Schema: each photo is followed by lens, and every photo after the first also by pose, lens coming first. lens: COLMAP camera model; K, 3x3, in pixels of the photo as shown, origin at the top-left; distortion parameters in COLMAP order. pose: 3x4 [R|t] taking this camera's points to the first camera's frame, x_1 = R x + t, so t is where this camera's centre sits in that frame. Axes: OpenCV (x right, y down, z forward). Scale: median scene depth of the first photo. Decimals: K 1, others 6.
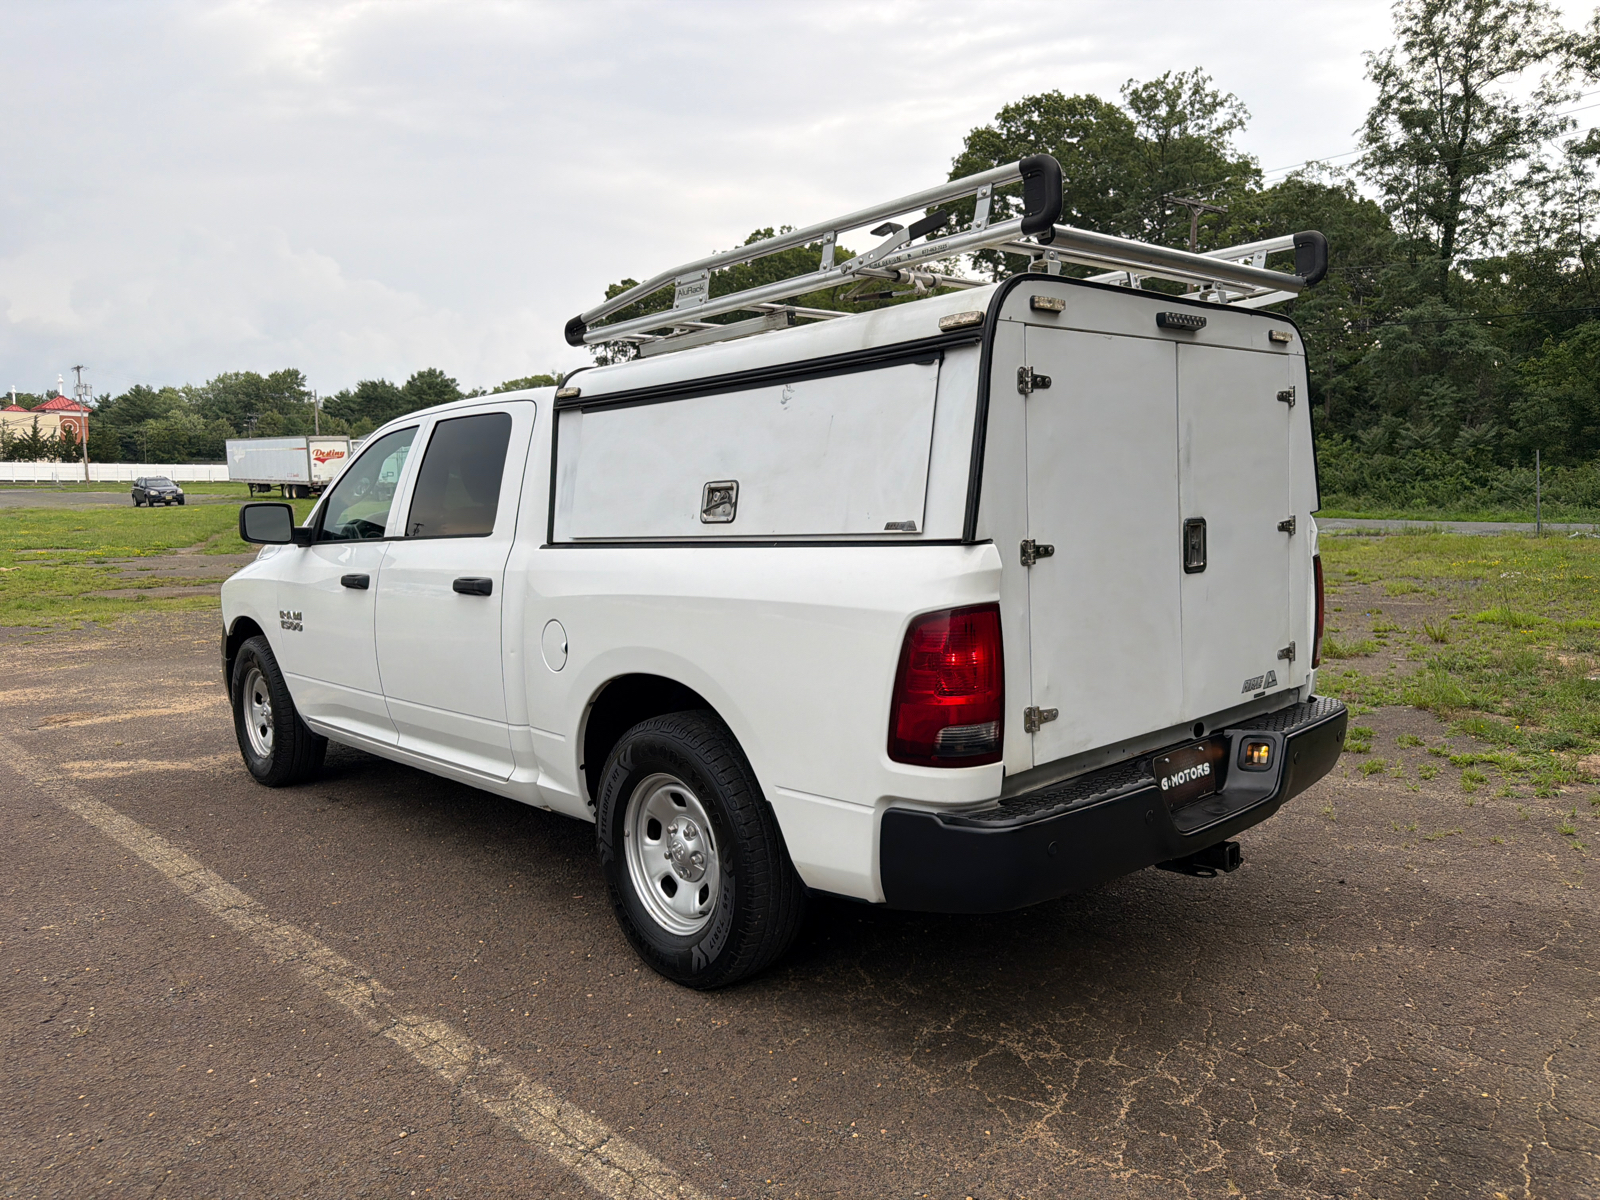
lens RADIAL K [[1132.1, 0, 803.3], [0, 1132.1, 609.1], [0, 0, 1]] dist [0.062894, -0.081415]
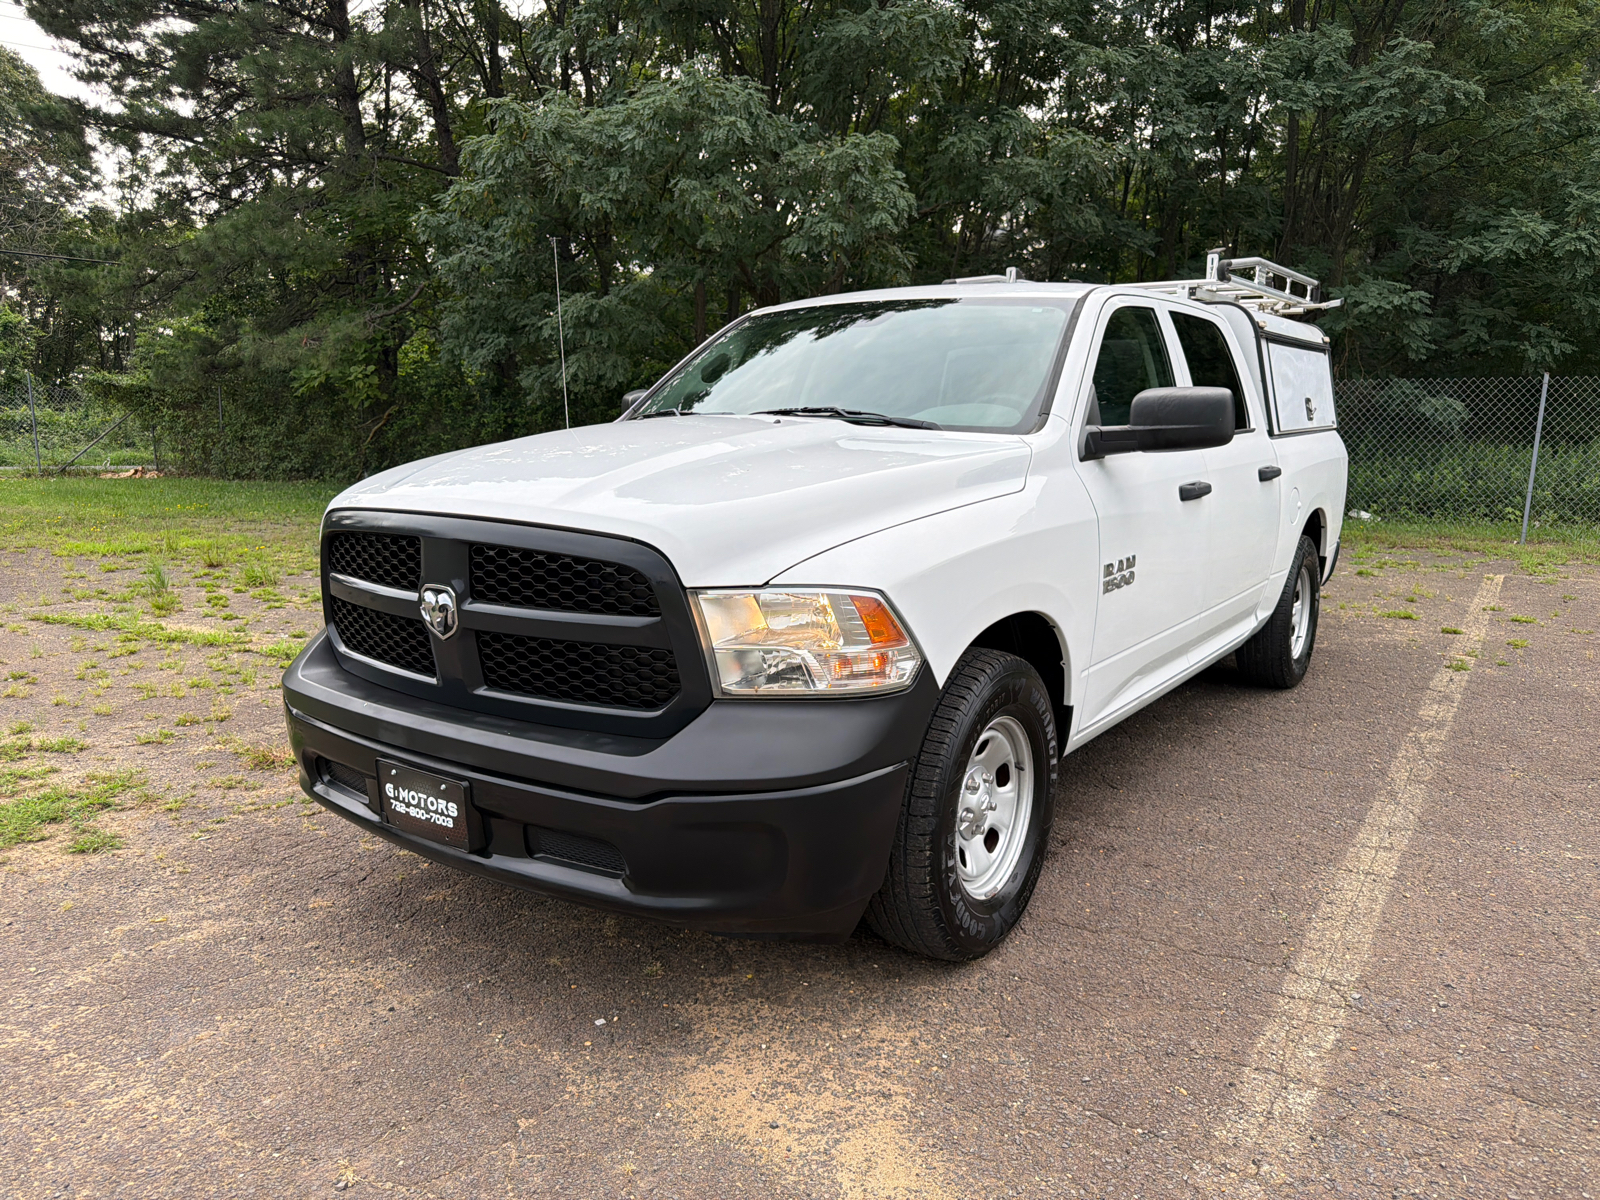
lens RADIAL K [[1132.2, 0, 800.0], [0, 1132.2, 600.0], [0, 0, 1]] dist [0.055109, -0.067896]
pose [[-0.206709, -0.129511, 0.969793, -1.573004], [0.095738, 0.983766, 0.151784, -0.135928], [-0.973707, 0.124221, -0.190954, 1.984825]]
